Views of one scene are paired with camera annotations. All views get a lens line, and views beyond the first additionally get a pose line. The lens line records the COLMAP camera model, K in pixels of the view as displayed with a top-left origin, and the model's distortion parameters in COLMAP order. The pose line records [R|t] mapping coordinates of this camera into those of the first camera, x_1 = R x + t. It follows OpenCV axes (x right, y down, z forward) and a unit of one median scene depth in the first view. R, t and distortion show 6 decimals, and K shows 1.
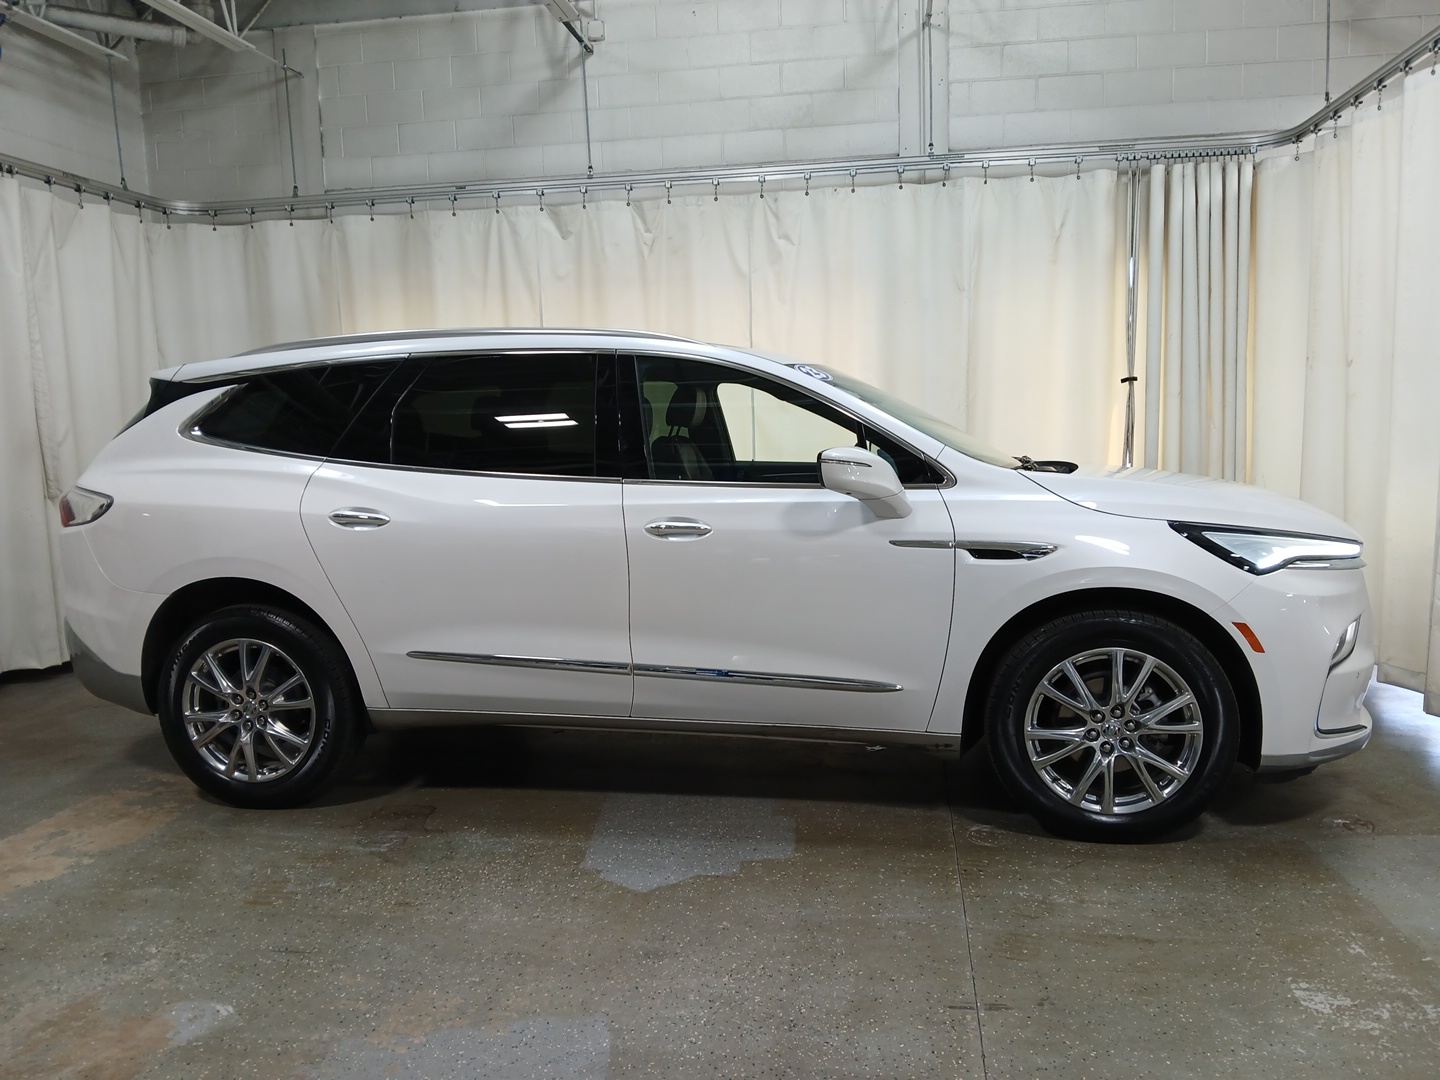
lens RADIAL K [[1115.2, 0, 722.1], [0, 1115.2, 534.2], [0, 0, 1]] dist [0.080946, -0.156515]
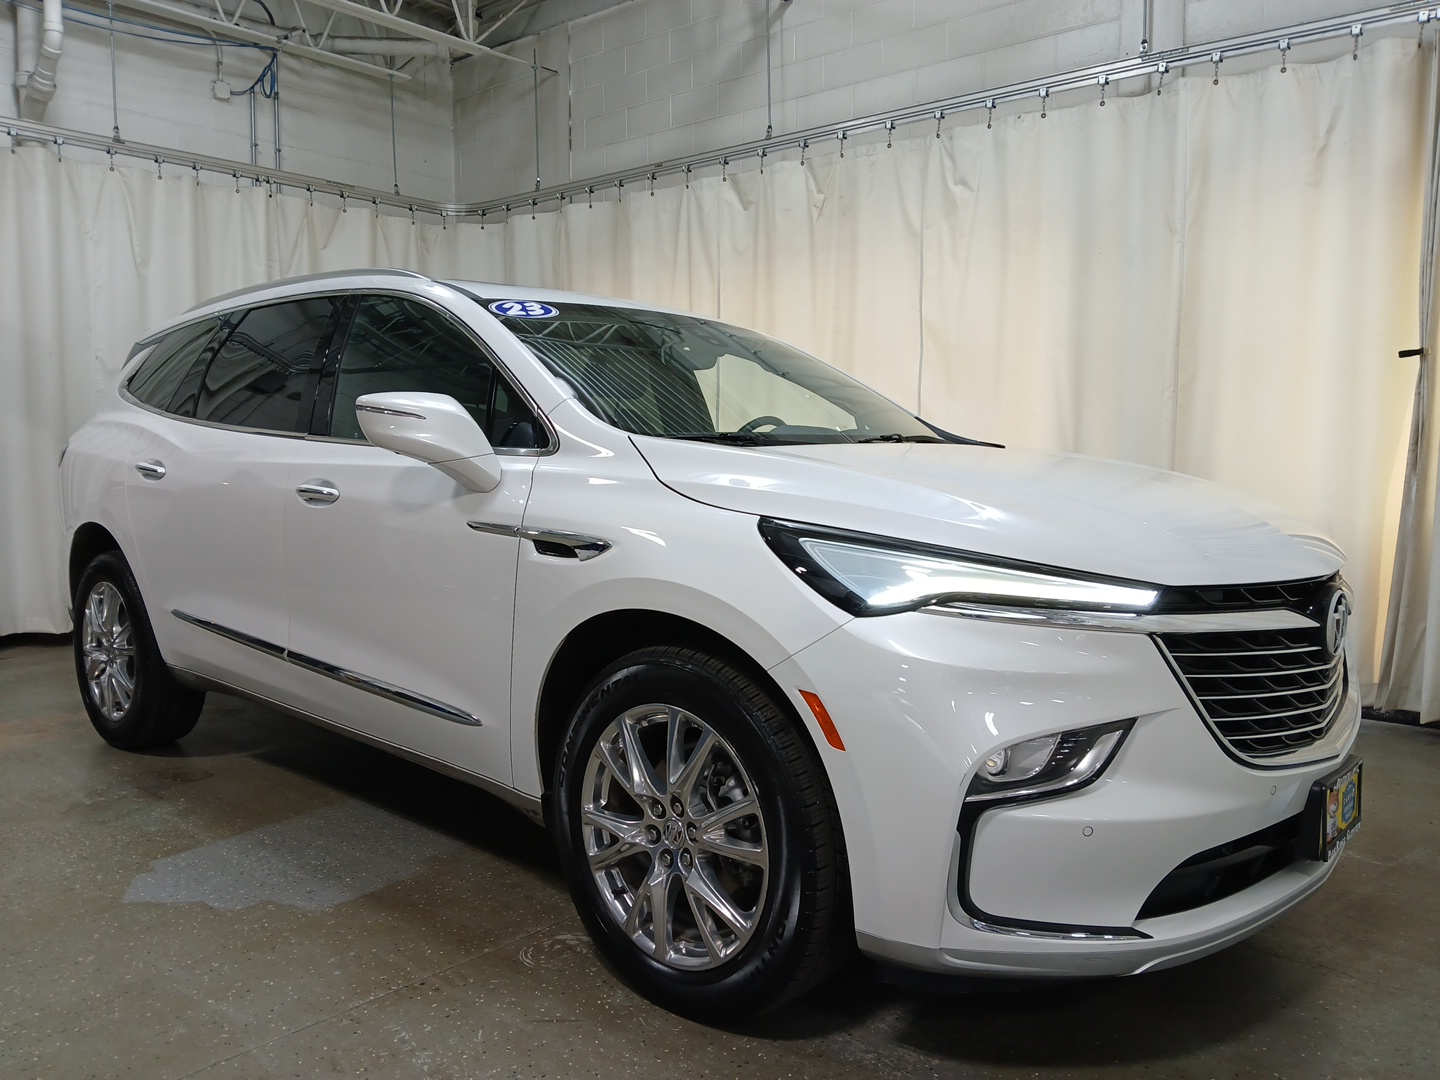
lens RADIAL K [[1115.2, 0, 722.1], [0, 1115.2, 534.2], [0, 0, 1]] dist [0.080946, -0.156515]
pose [[0.851742, 0.071704, -0.519032, 0.350814], [-0.082101, 0.996620, 0.002954, -0.001064], [0.517489, 0.040097, 0.854750, 0.230368]]
